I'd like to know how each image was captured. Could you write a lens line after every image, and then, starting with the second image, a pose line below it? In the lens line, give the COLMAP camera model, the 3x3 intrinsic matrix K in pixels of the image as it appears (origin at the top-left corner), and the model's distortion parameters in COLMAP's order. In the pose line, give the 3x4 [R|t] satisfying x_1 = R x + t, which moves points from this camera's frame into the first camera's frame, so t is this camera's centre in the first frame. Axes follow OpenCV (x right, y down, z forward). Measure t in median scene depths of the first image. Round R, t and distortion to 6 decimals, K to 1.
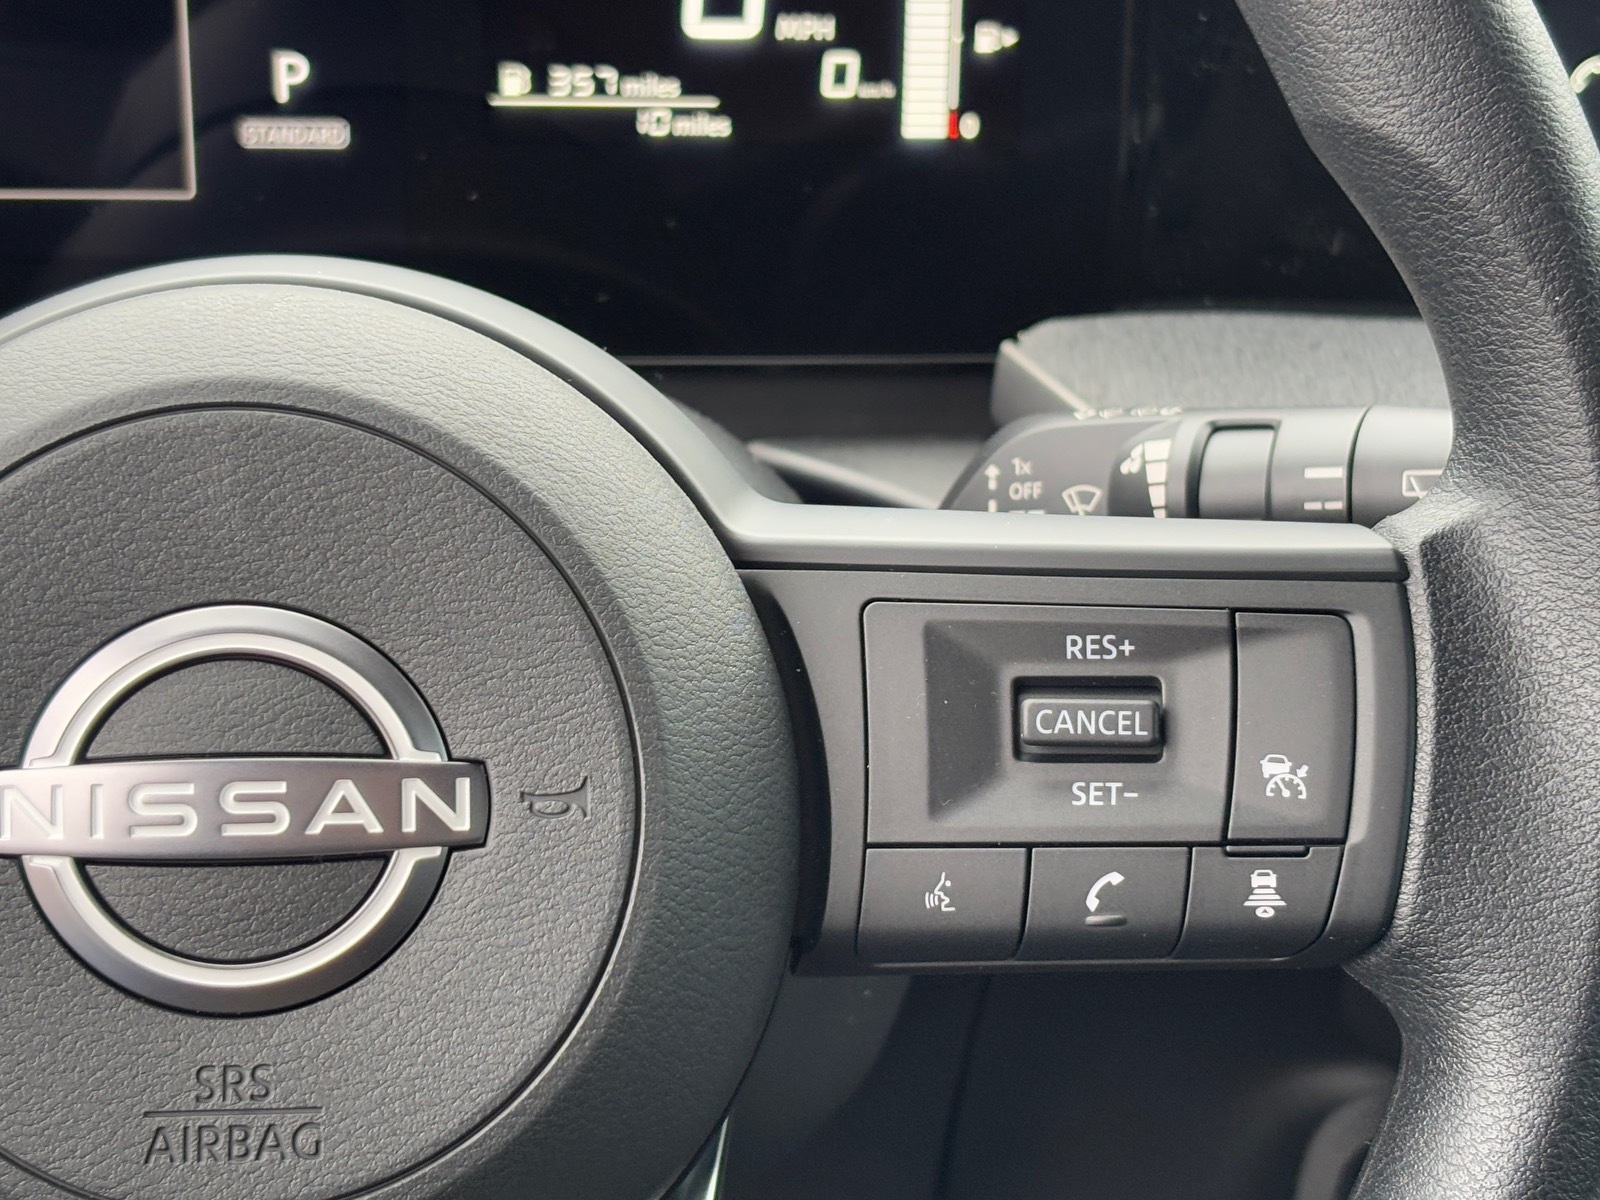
lens RADIAL K [[2999.2, 0, 837.1], [0, 2999.2, 606.1], [0, 0, 1]] dist [0.102232, 0.000000]
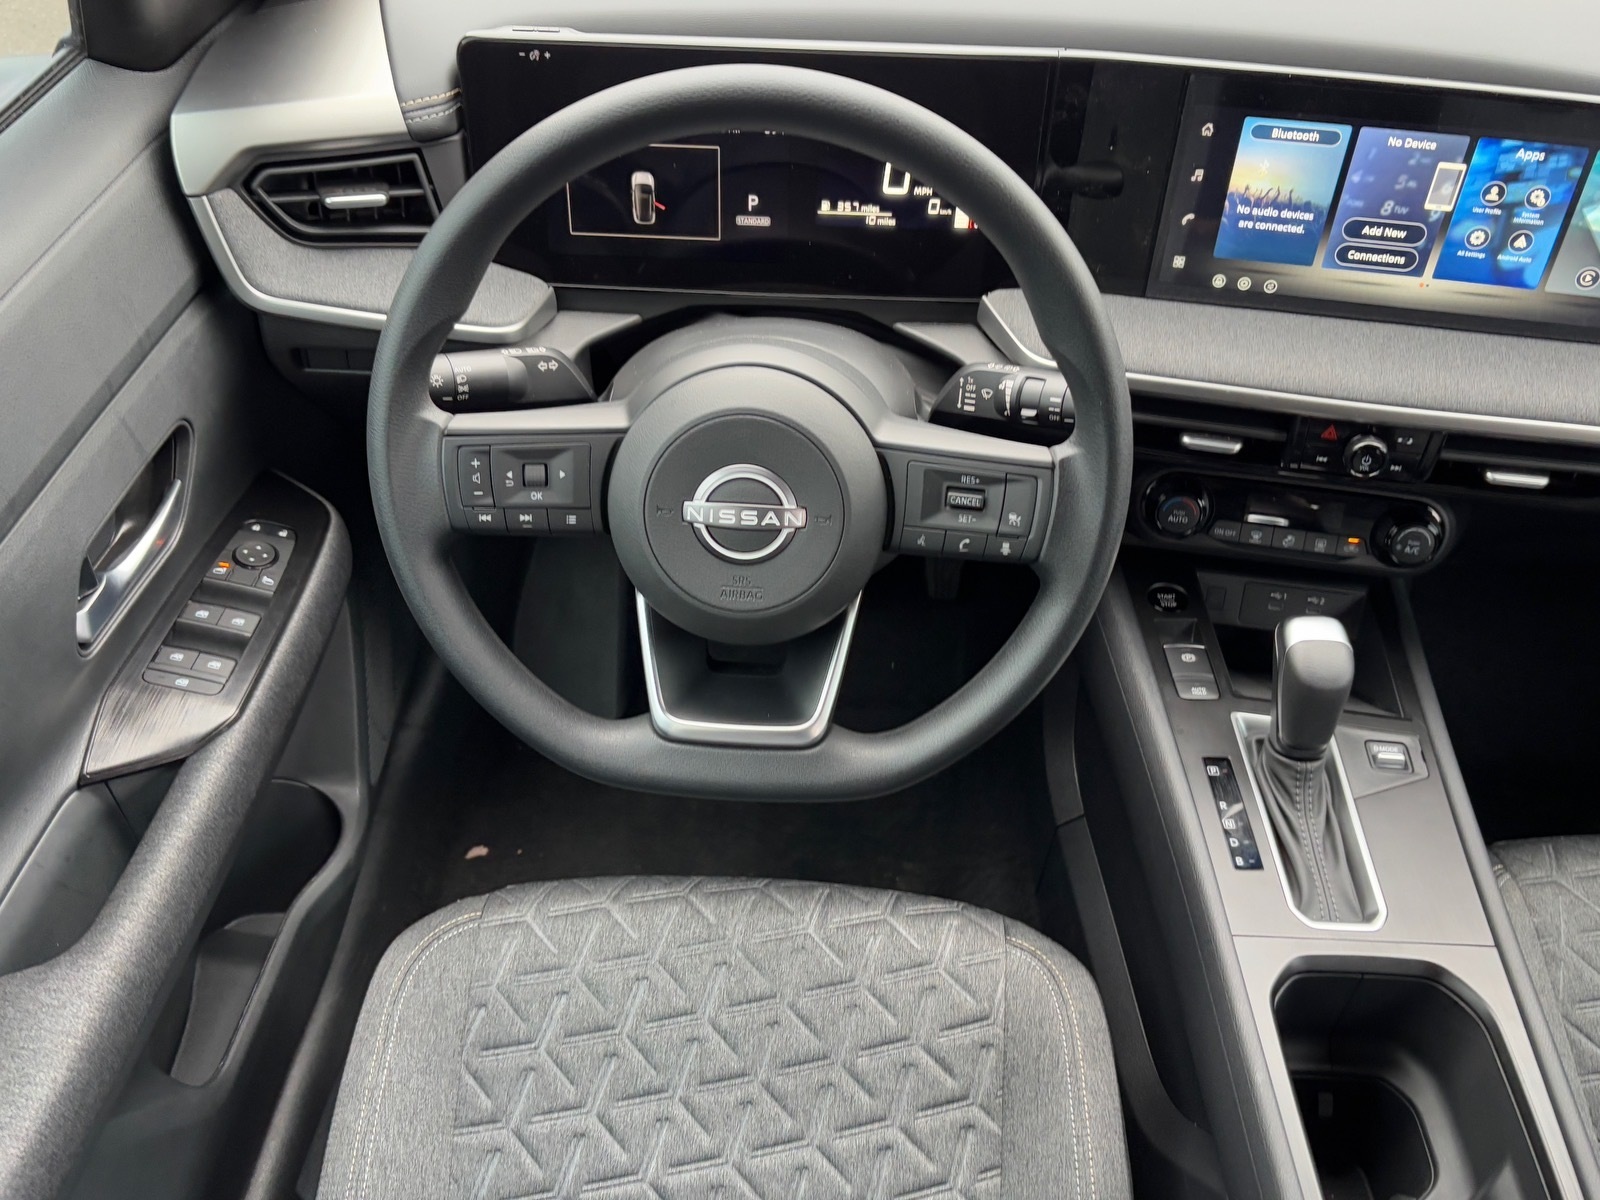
lens RADIAL K [[1418.1, 0, 794.6], [0, 1418.1, 605.9], [0, 0, 1]] dist [0.019038, -0.000506]
pose [[0.991394, 0.082959, -0.101266, 0.062447], [-0.045866, 0.944654, 0.324846, -0.402299], [0.122611, -0.317405, 0.940330, -0.740393]]
